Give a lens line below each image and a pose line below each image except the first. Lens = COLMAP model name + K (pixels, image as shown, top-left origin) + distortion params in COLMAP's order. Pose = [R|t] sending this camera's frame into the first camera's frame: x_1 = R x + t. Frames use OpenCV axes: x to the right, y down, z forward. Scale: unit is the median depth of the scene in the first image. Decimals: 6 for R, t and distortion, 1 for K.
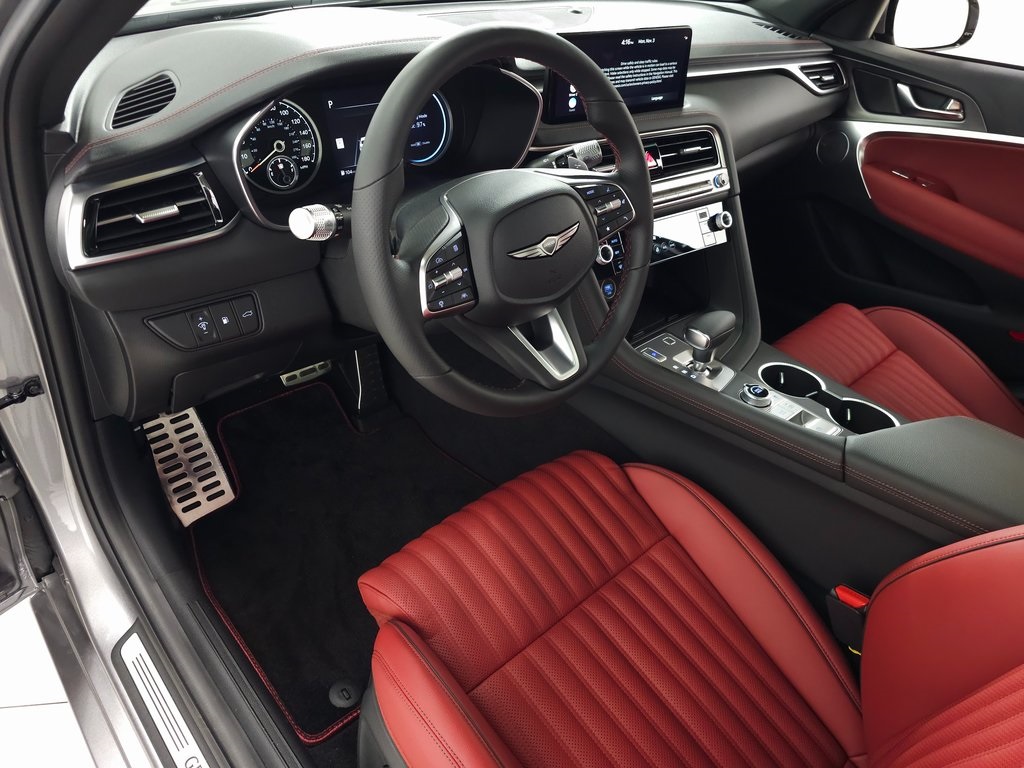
lens RADIAL K [[686.3, 0, 515.7], [0, 686.3, 383.5], [0, 0, 1]] dist [0.056713, -0.067707]
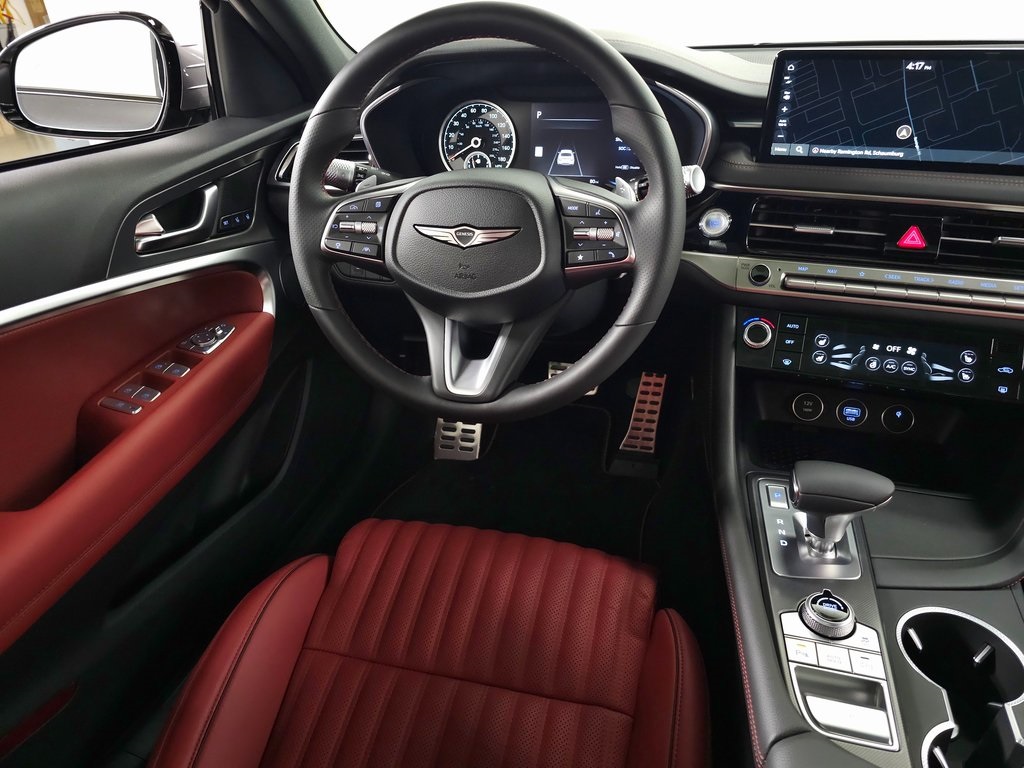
lens RADIAL K [[686.3, 0, 515.7], [0, 686.3, 383.5], [0, 0, 1]] dist [0.056713, -0.067707]
pose [[0.534331, 0.335199, -0.775972, 0.613703], [-0.438863, 0.894596, 0.084242, -0.093770], [0.722419, 0.295532, 0.625117, 0.382999]]
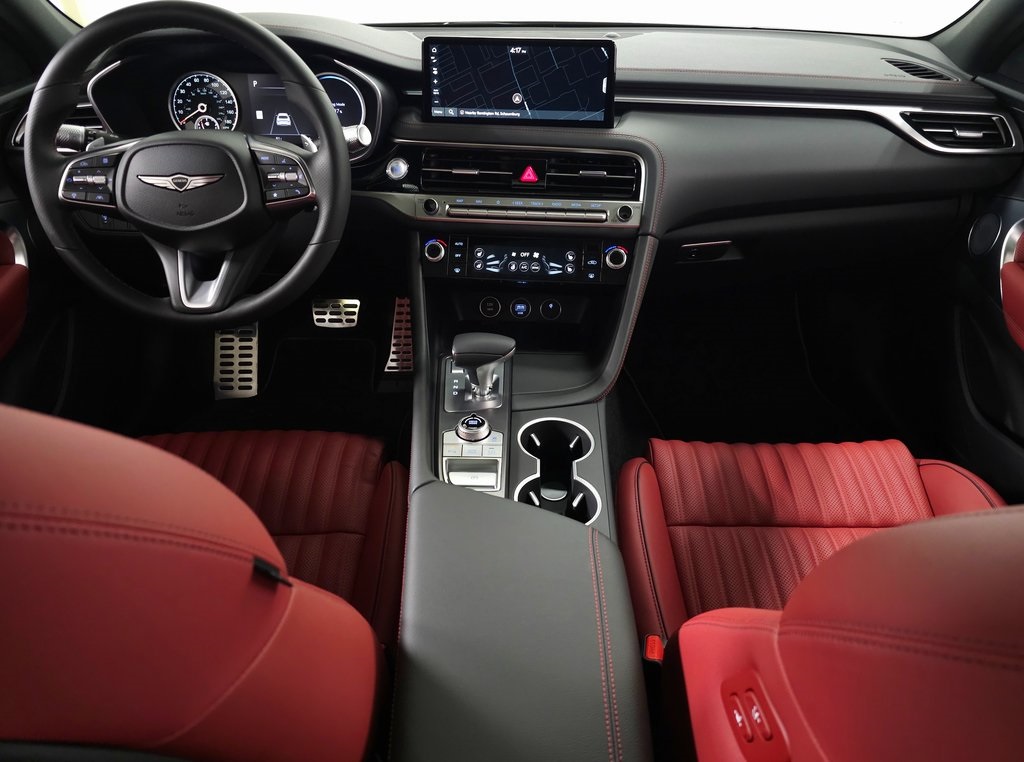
lens RADIAL K [[687.7, 0, 512.5], [0, 687.7, 385.8], [0, 0, 1]] dist [0.046194, -0.046389]
pose [[0.737906, 0.303282, -0.602922, 0.925468], [-0.356006, 0.933863, 0.034044, -0.083595], [0.573372, 0.189523, 0.797073, 0.316129]]
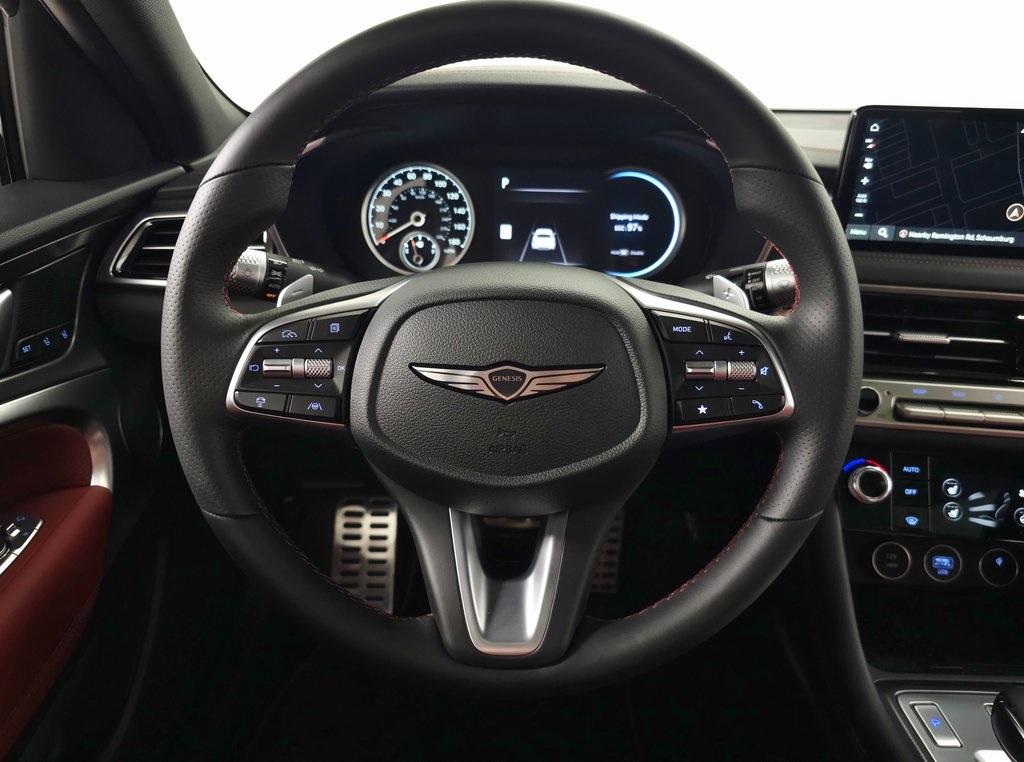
lens RADIAL K [[706.3, 0, 512.0], [0, 706.3, 381.0], [0, 0, 1]] dist [0.036064, -0.050055]
pose [[0.711583, 0.223236, -0.666195, 0.291413], [-0.383469, 0.917903, -0.102013, -0.105170], [0.588729, 0.328056, 0.738768, 0.433306]]
